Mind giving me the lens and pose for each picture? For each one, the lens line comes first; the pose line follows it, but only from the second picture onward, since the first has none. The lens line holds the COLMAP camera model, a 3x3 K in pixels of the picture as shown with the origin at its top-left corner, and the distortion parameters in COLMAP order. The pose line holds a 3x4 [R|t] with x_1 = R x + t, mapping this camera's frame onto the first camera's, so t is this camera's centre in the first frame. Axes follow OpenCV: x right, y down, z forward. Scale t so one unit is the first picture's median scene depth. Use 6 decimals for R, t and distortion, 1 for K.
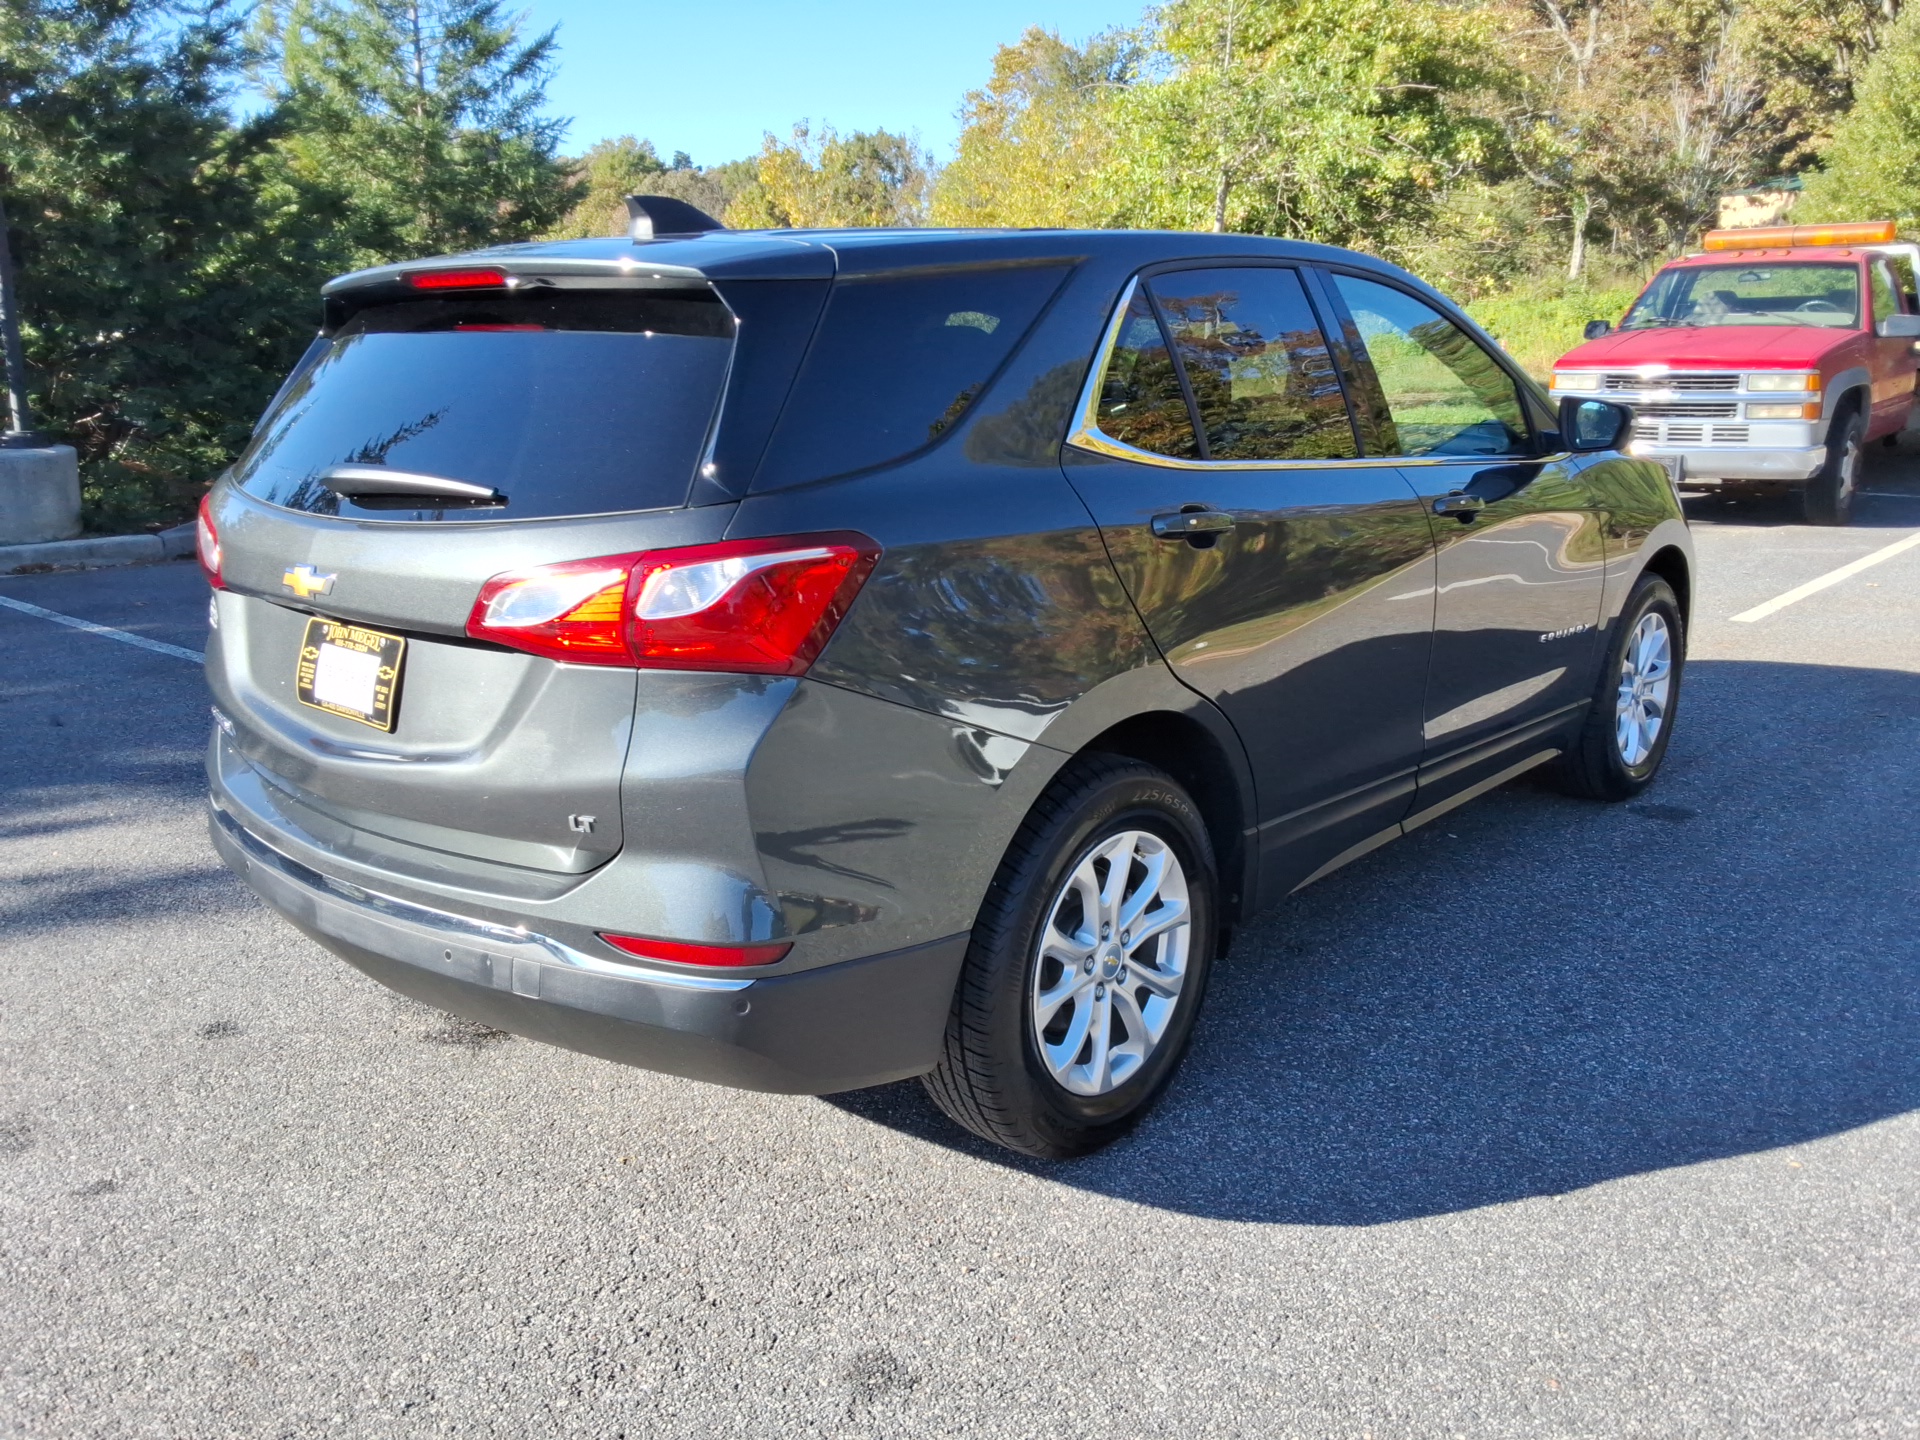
lens RADIAL K [[1568.7, 0, 975.1], [0, 1568.7, 704.9], [0, 0, 1]] dist [0.101627, -0.145955]
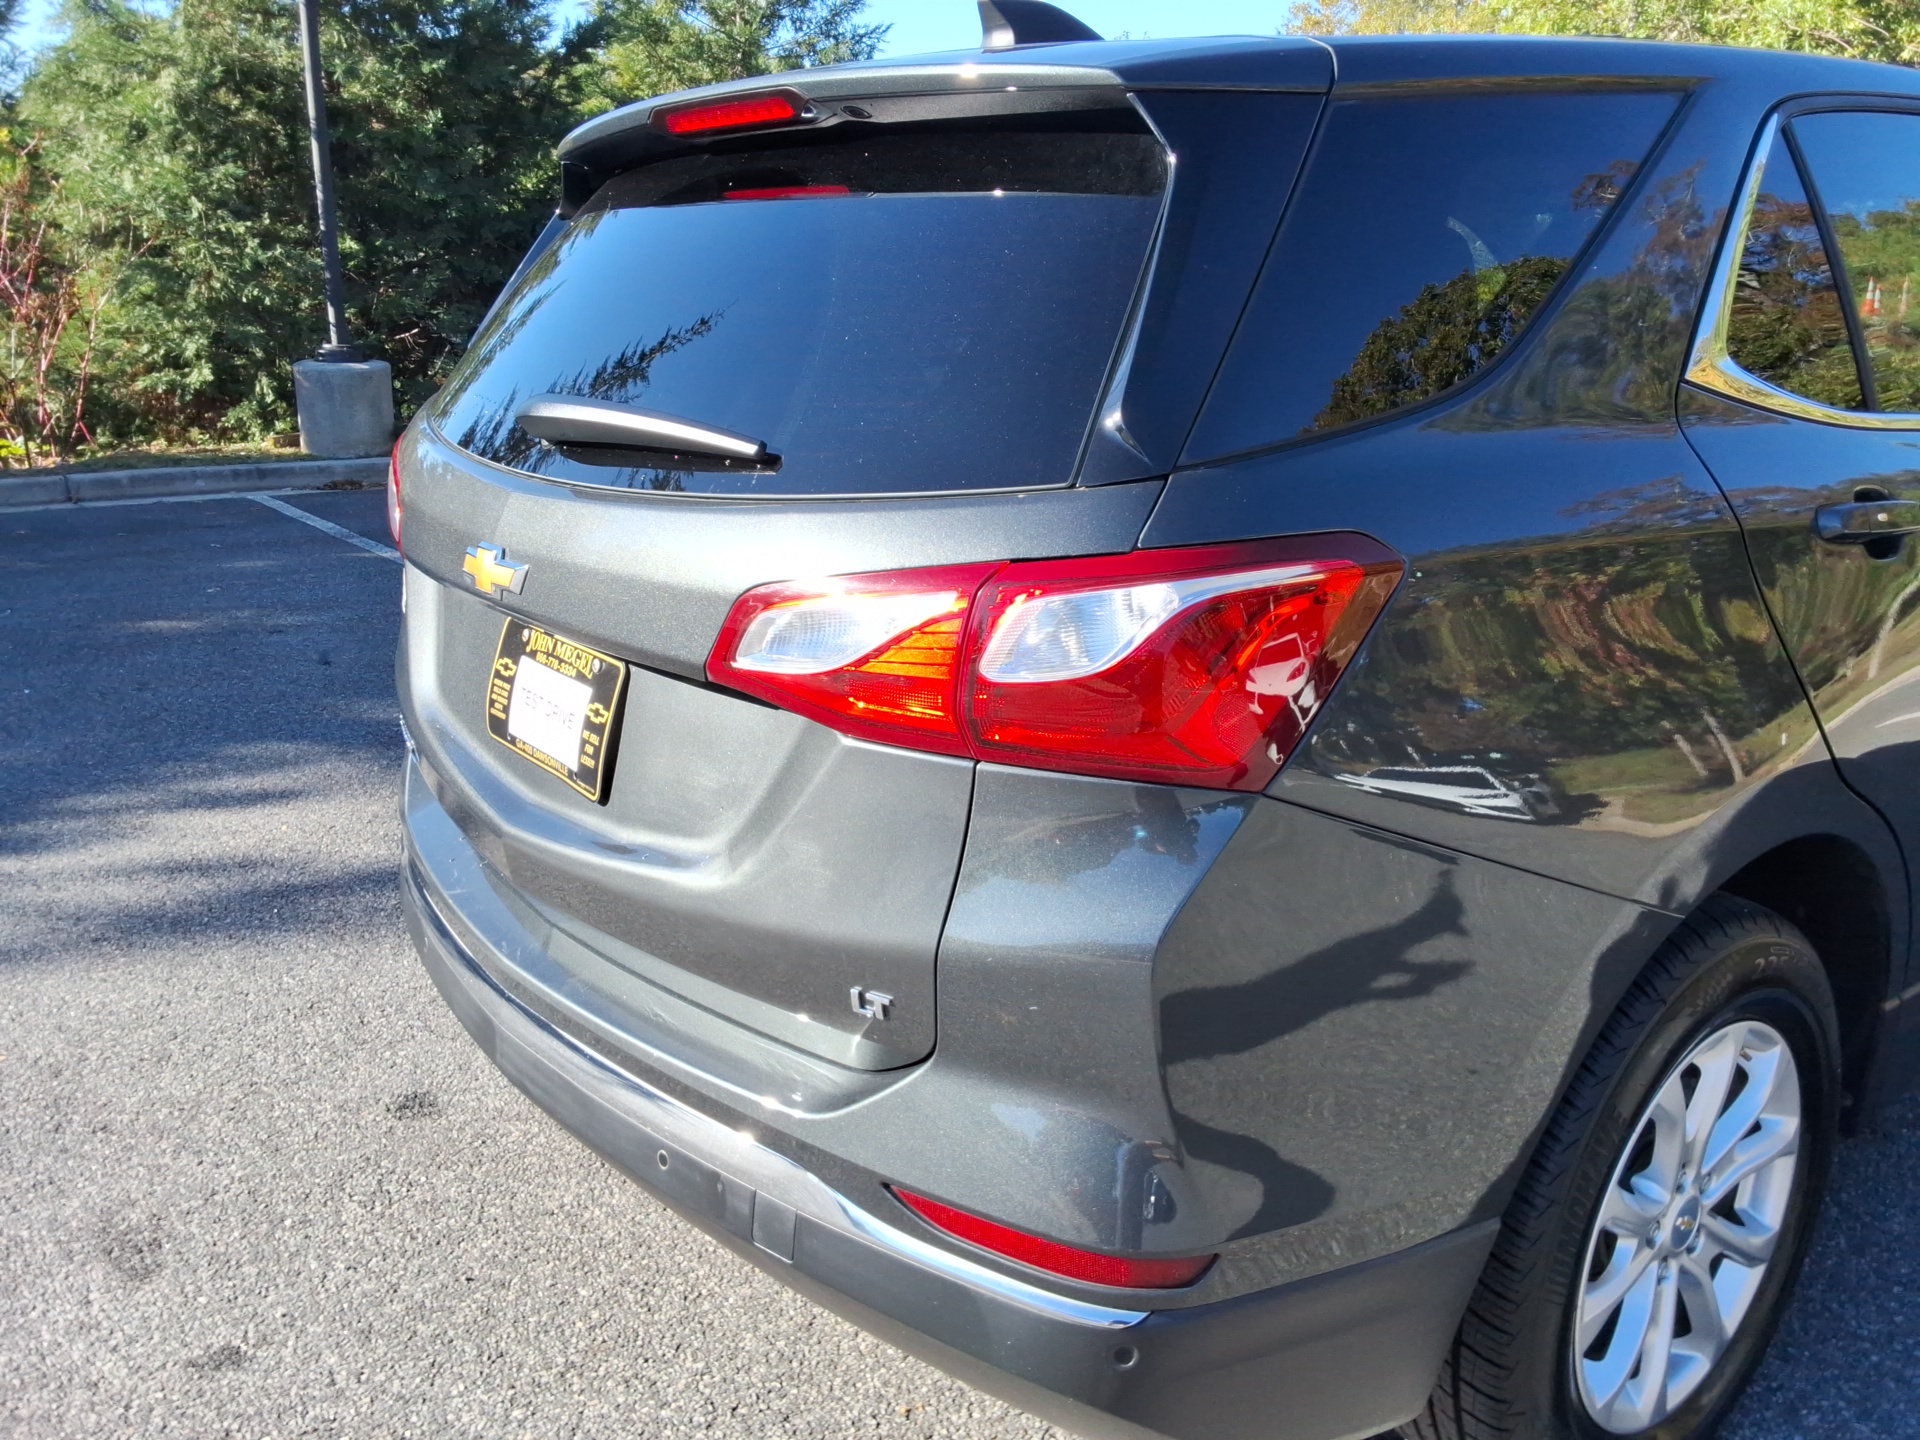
lens RADIAL K [[1568.7, 0, 991.4], [0, 1568.7, 693.3], [0, 0, 1]] dist [0.101627, -0.145955]
pose [[0.984979, 0.055552, -0.163494, -0.088287], [-0.049830, 0.998000, 0.038902, -0.054921], [0.165328, -0.030170, 0.985777, 0.328742]]
